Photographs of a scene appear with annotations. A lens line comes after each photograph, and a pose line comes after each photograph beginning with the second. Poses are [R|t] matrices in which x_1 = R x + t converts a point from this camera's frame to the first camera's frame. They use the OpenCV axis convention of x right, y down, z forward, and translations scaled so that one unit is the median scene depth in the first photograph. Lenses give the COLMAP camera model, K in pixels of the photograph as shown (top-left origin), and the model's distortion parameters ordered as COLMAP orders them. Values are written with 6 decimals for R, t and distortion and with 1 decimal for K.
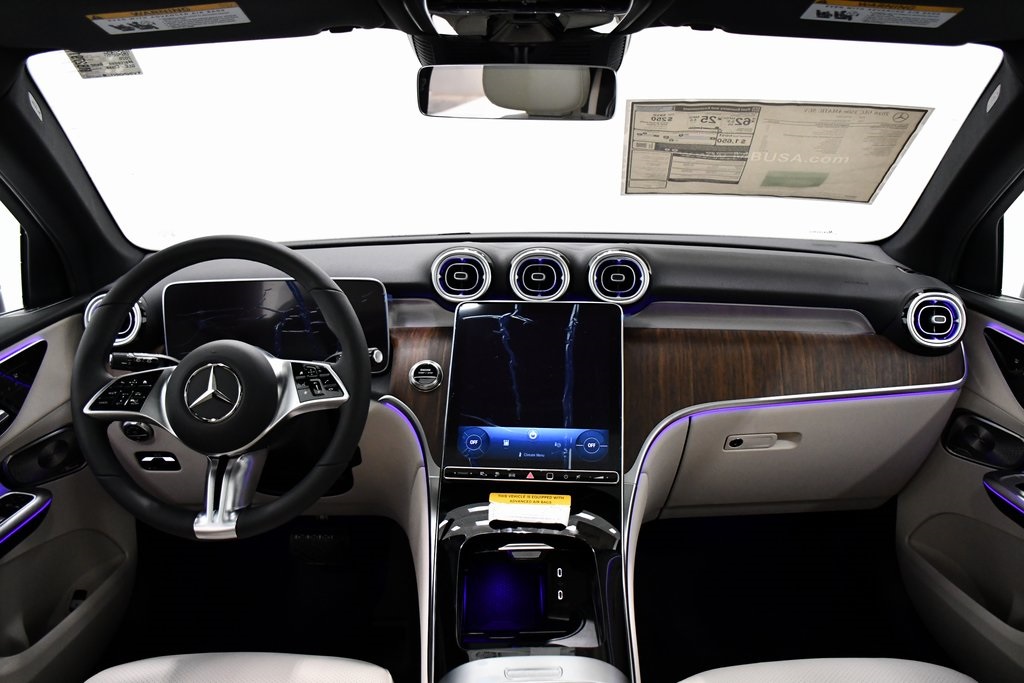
lens RADIAL K [[782.5, 0, 540.1], [0, 782.5, 342.8], [0, 0, 1]] dist [-0.147154, 0.067950]
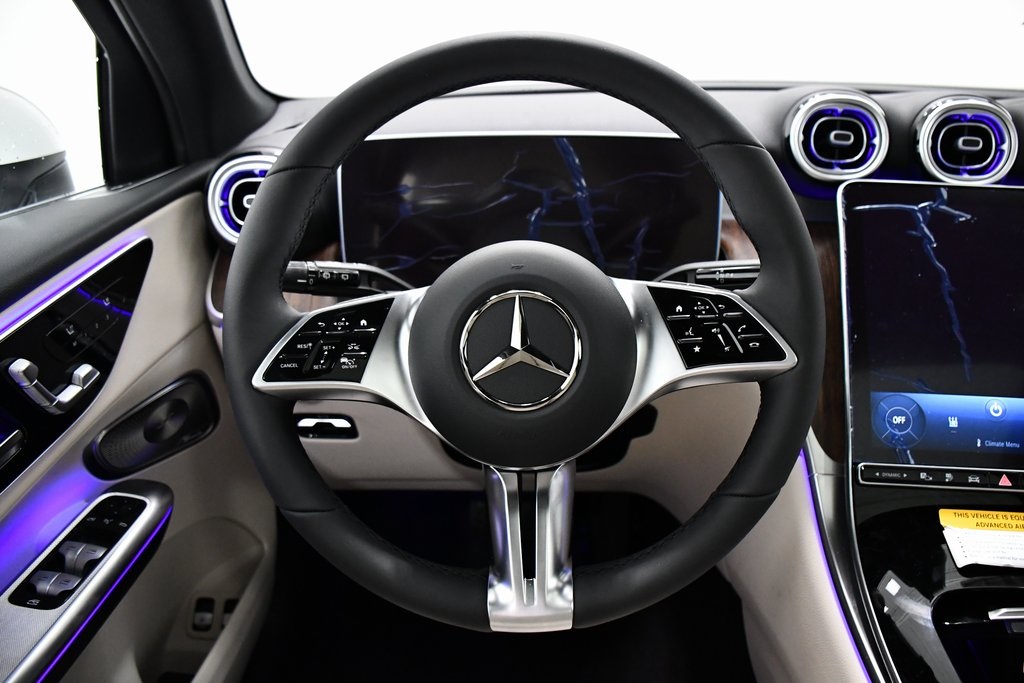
lens RADIAL K [[782.5, 0, 540.1], [0, 782.5, 342.8], [0, 0, 1]] dist [-0.147154, 0.067950]
pose [[0.998454, 0.019619, -0.052012, -0.333941], [-0.011977, 0.989598, 0.143359, -0.010921], [0.054283, -0.142515, 0.988303, 0.426773]]
